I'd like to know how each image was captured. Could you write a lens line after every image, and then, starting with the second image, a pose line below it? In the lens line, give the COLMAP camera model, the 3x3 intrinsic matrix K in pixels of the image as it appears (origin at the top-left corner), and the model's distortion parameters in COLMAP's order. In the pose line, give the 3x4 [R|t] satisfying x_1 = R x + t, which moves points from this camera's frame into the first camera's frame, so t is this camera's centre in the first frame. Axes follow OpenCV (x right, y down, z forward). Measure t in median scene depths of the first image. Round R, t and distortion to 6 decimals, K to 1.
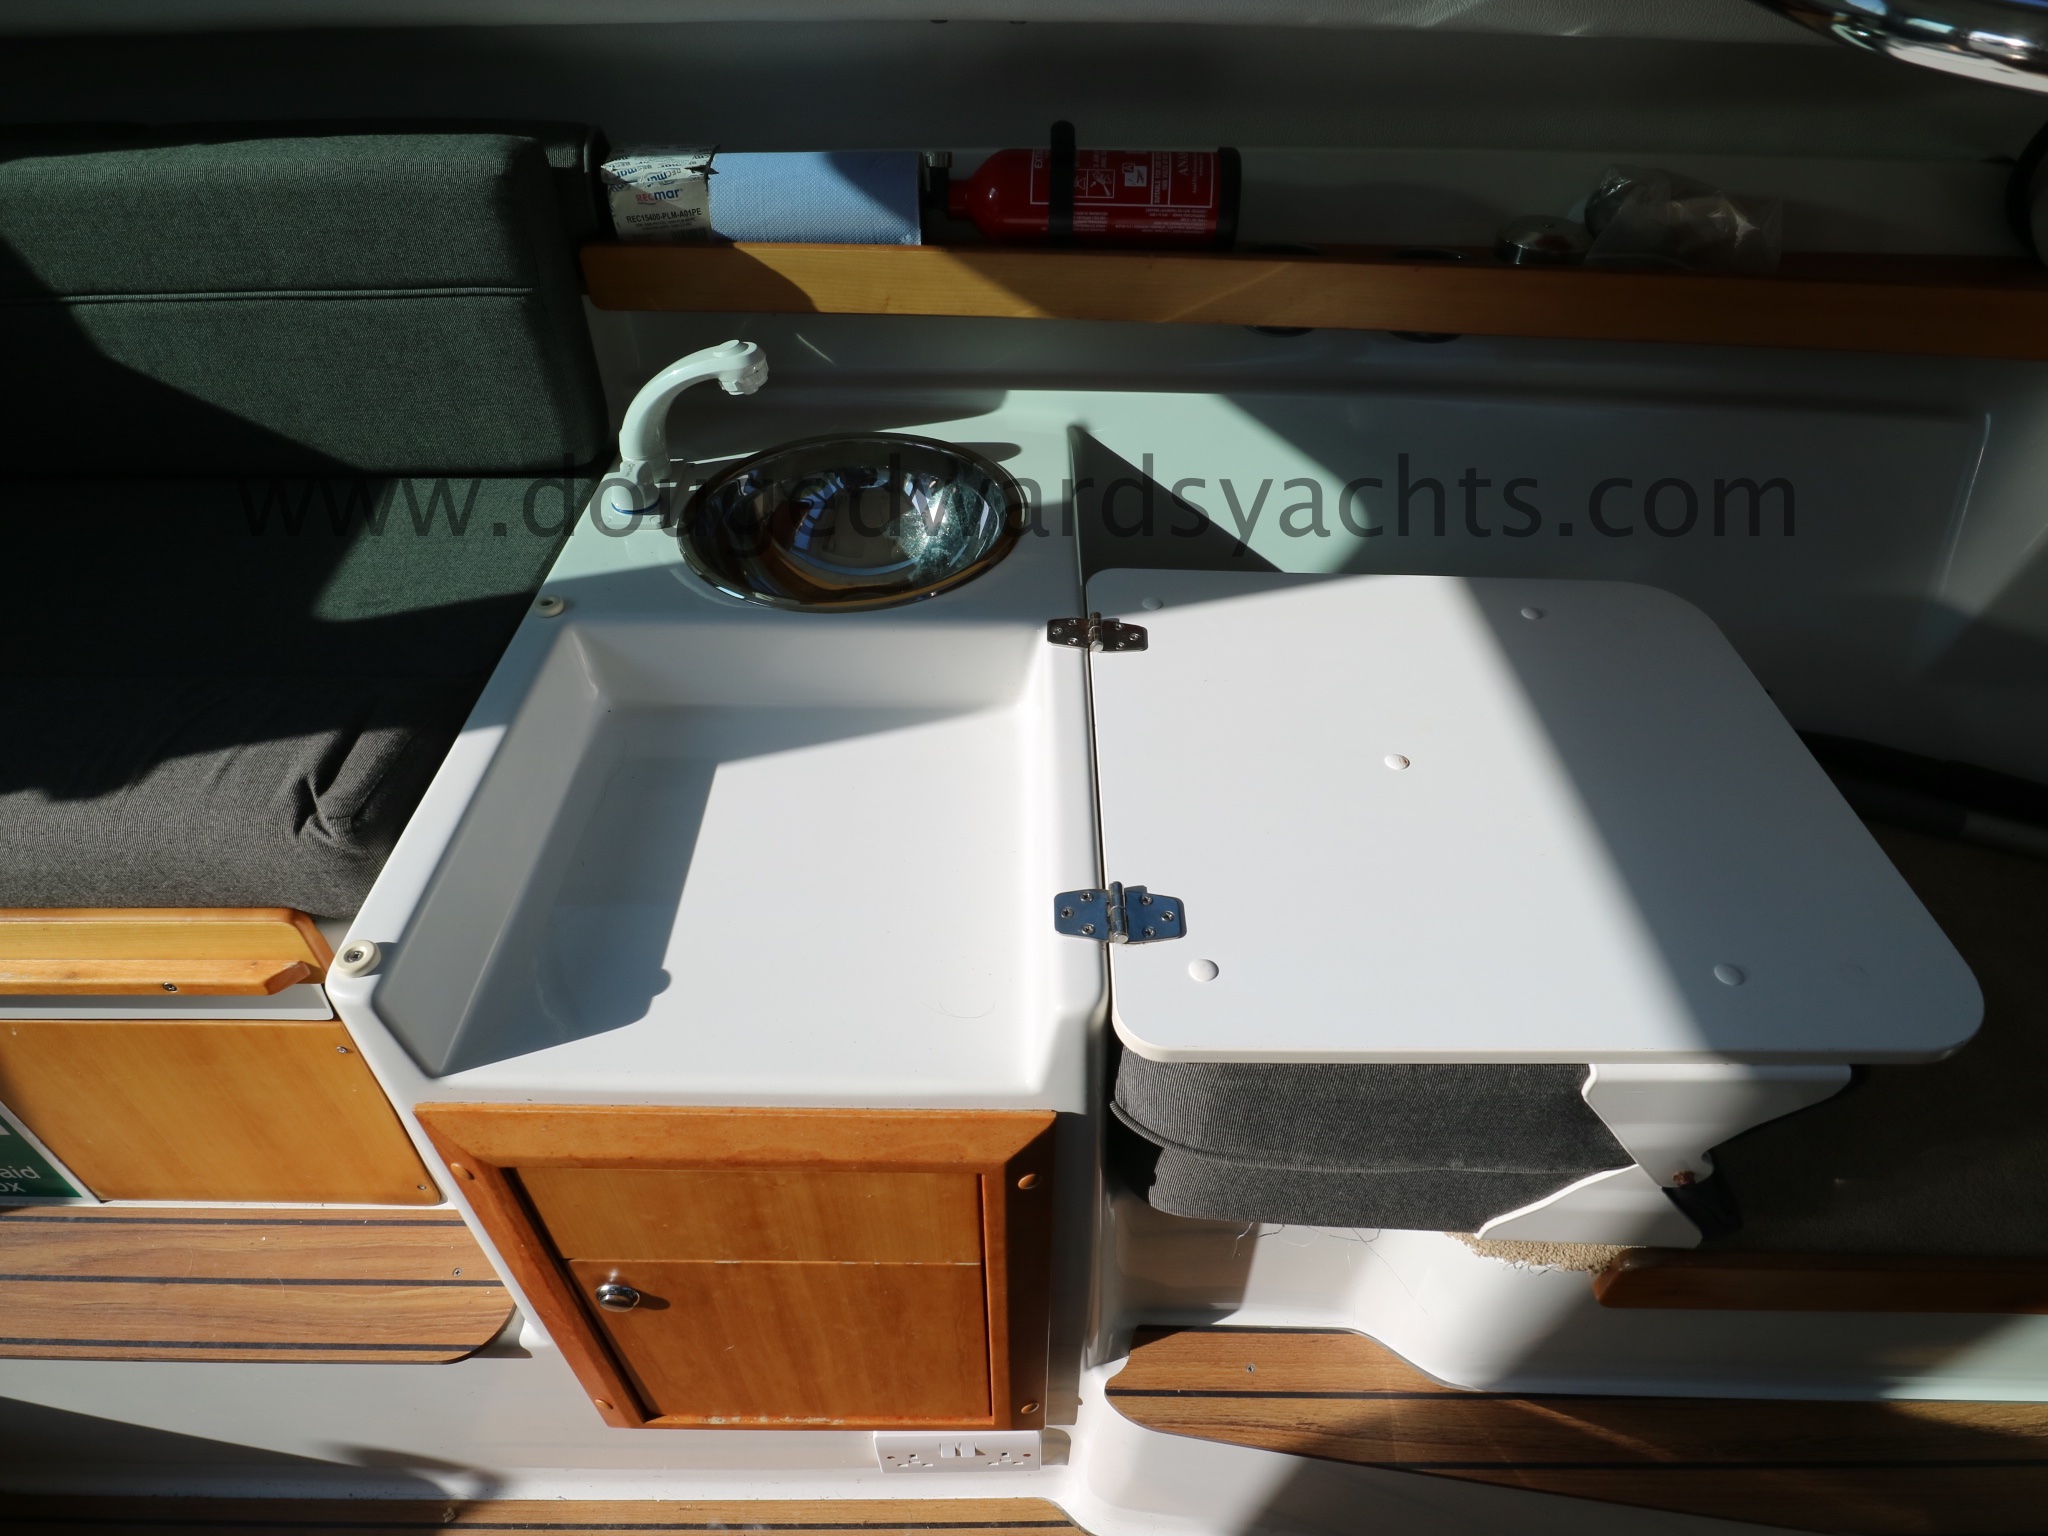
lens RADIAL K [[1153.4, 0, 1030.4], [0, 1153.4, 763.3], [0, 0, 1]] dist [-0.035318, 0.006603]
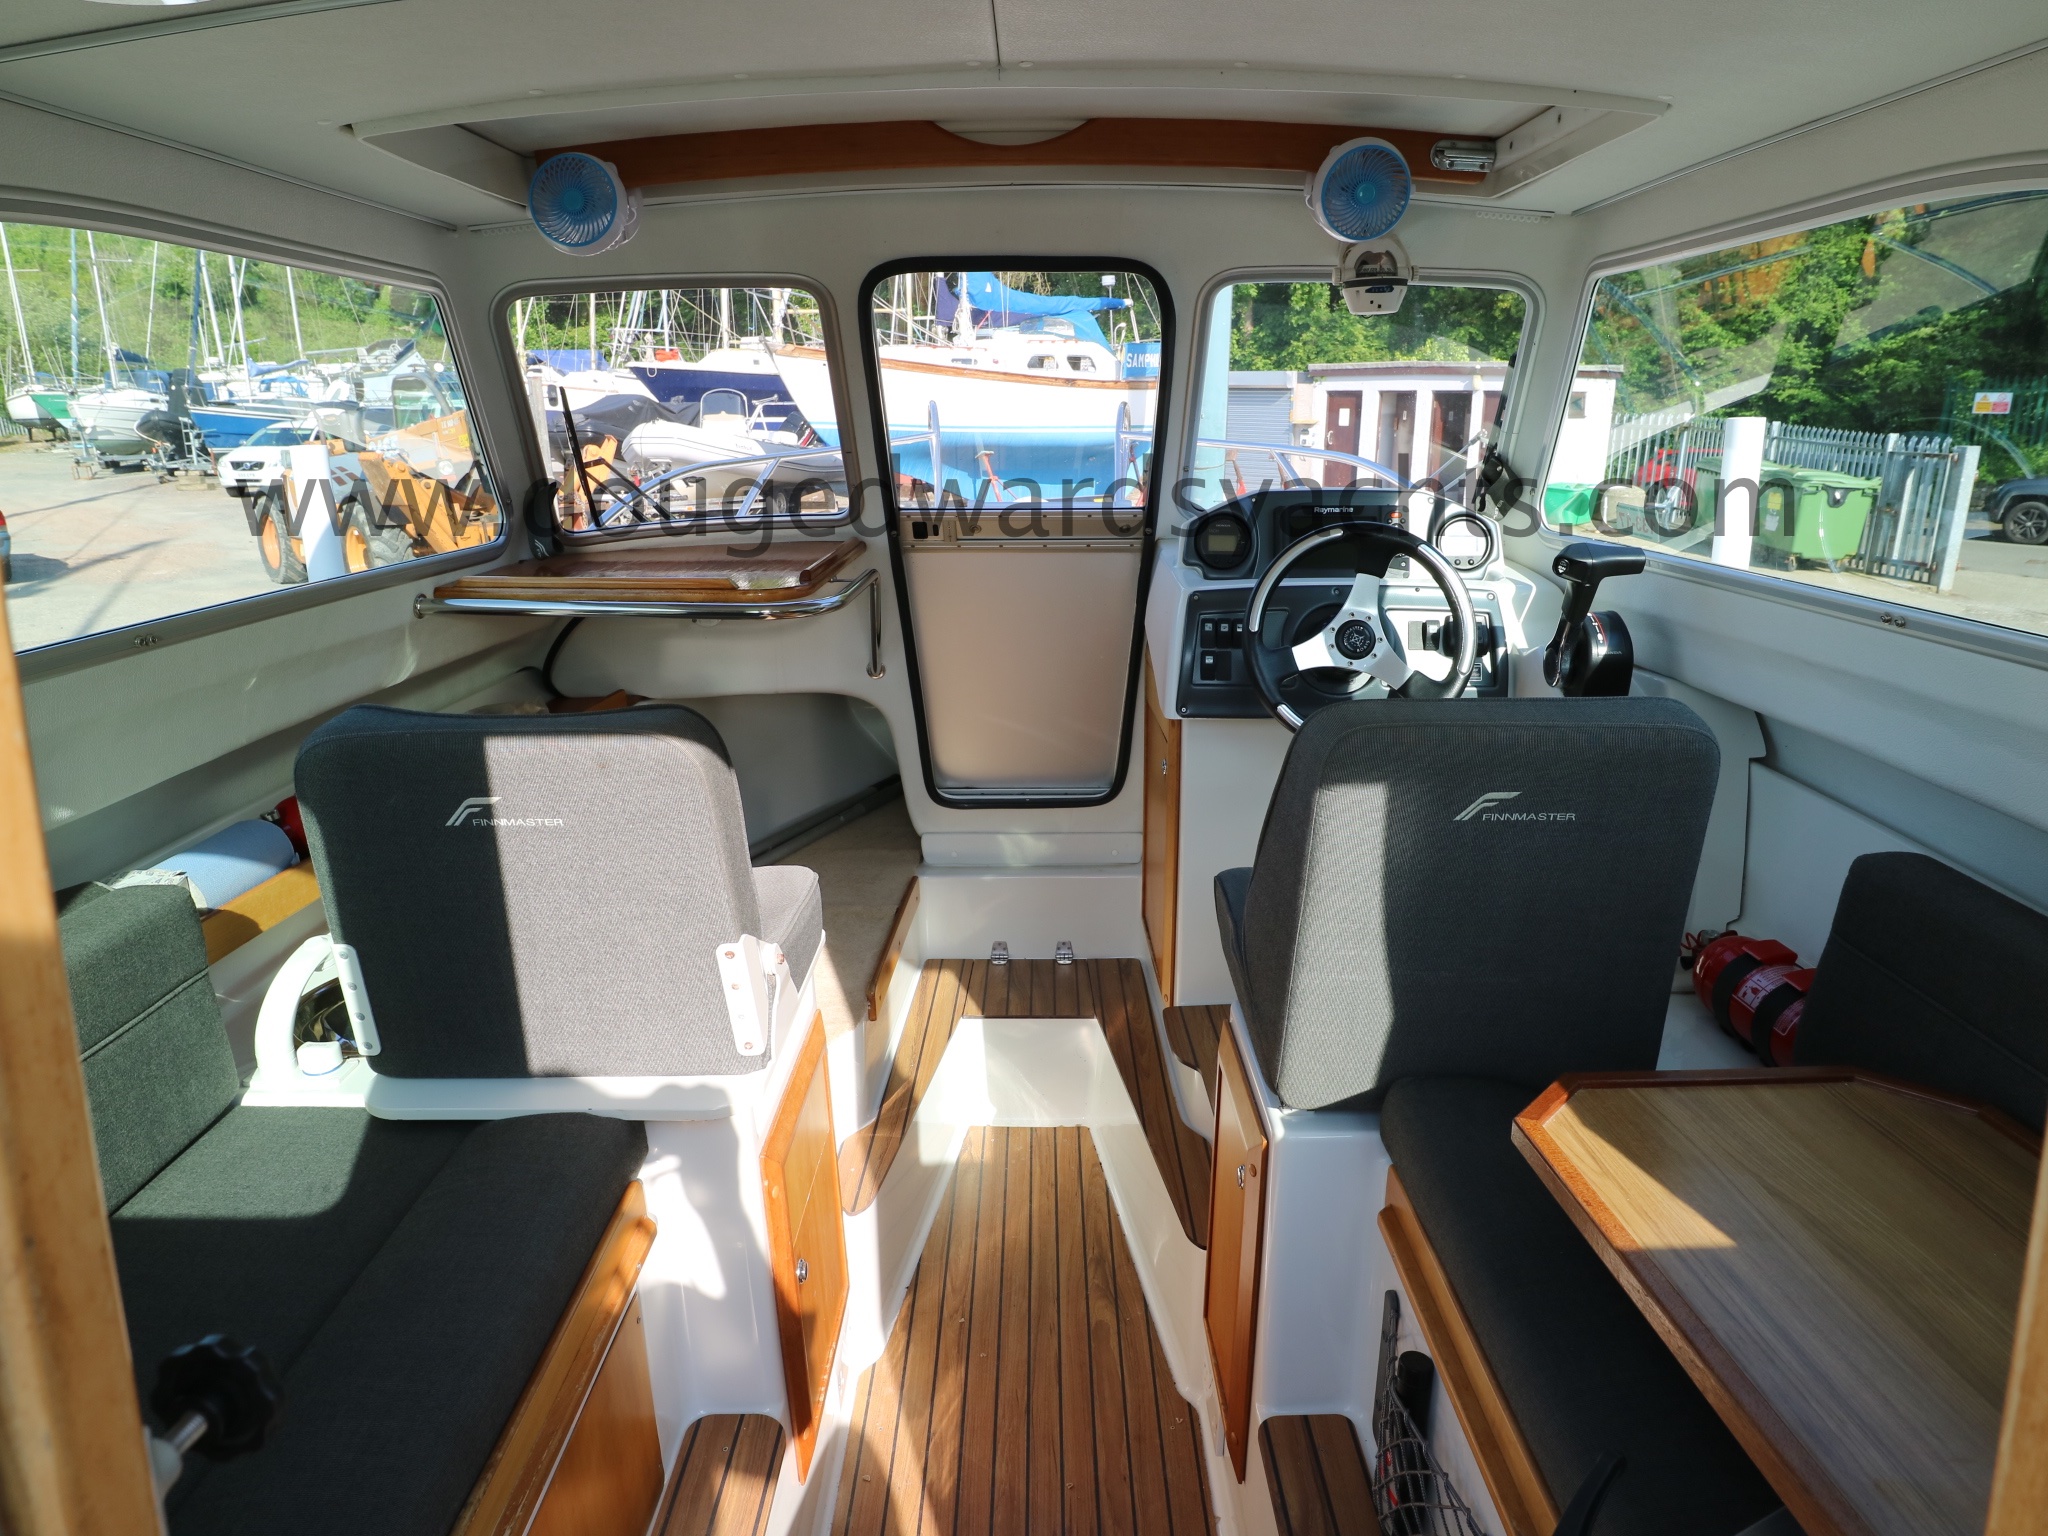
lens RADIAL K [[1256.7, 0, 1032.6], [0, 1256.7, 771.0], [0, 0, 1]] dist [-0.049769, 0.024270]
pose [[0.011701, -0.283551, 0.958886, -1.714699], [0.673317, 0.711198, 0.202091, -0.214439], [-0.739261, 0.643270, 0.199241, -0.154154]]
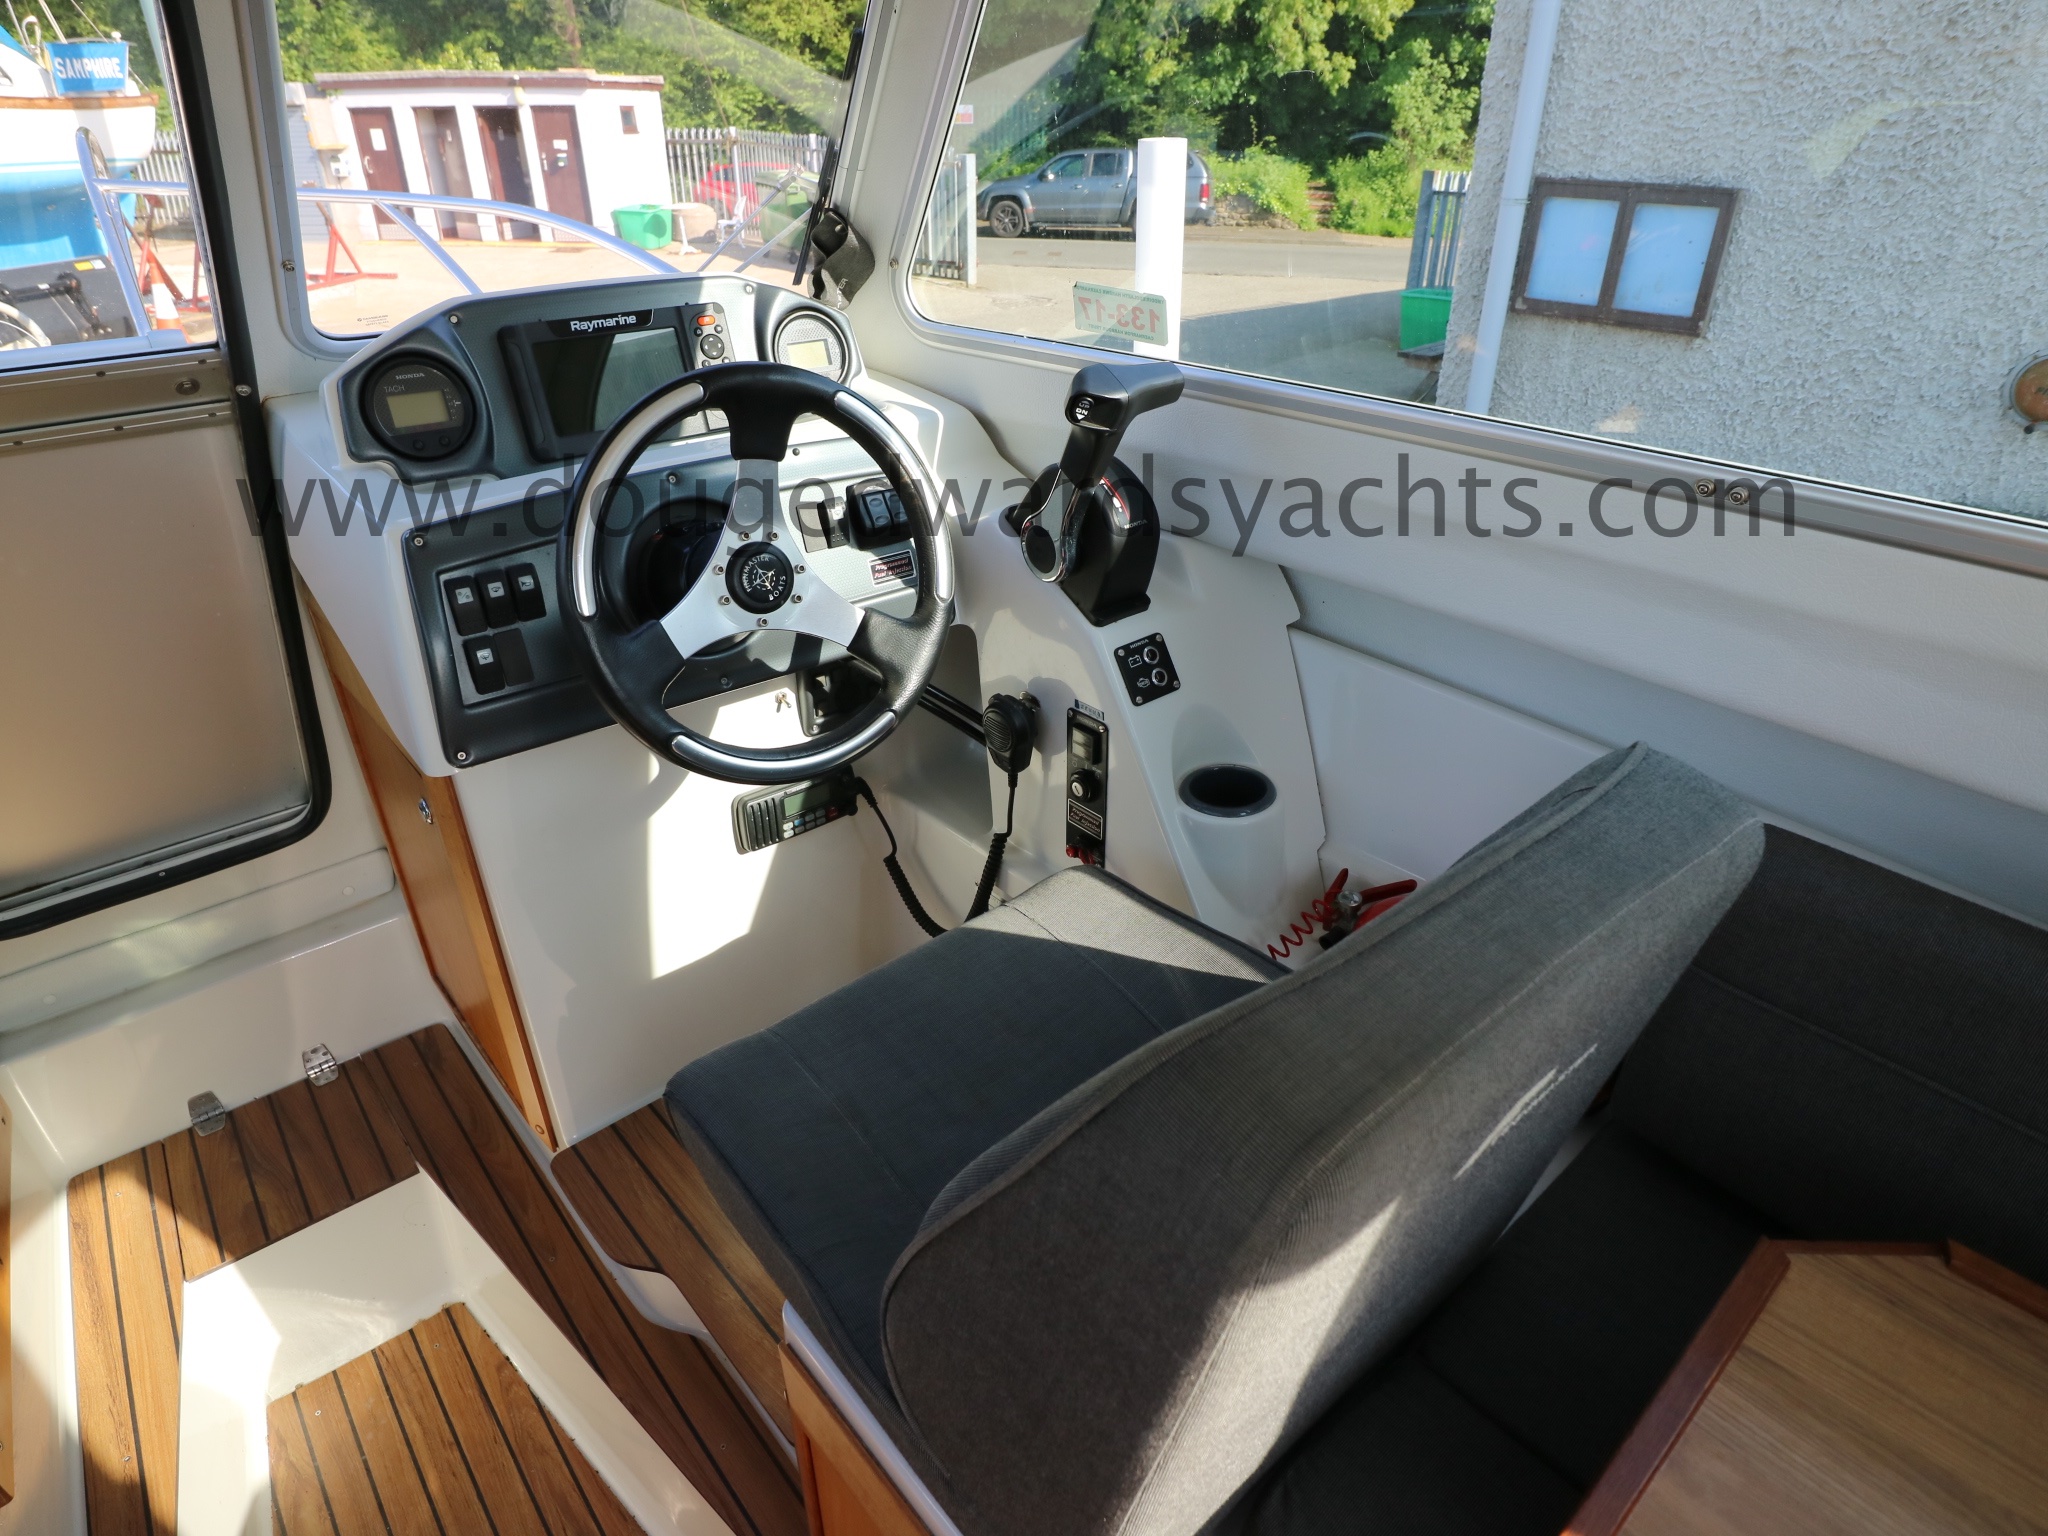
lens RADIAL K [[1153.4, 0, 1030.4], [0, 1153.4, 763.3], [0, 0, 1]] dist [-0.035318, 0.006603]
pose [[-0.644217, -0.379081, 0.664290, -0.628721], [0.511370, 0.432383, 0.742661, -0.186020], [-0.568757, 0.818133, -0.084698, -0.186126]]
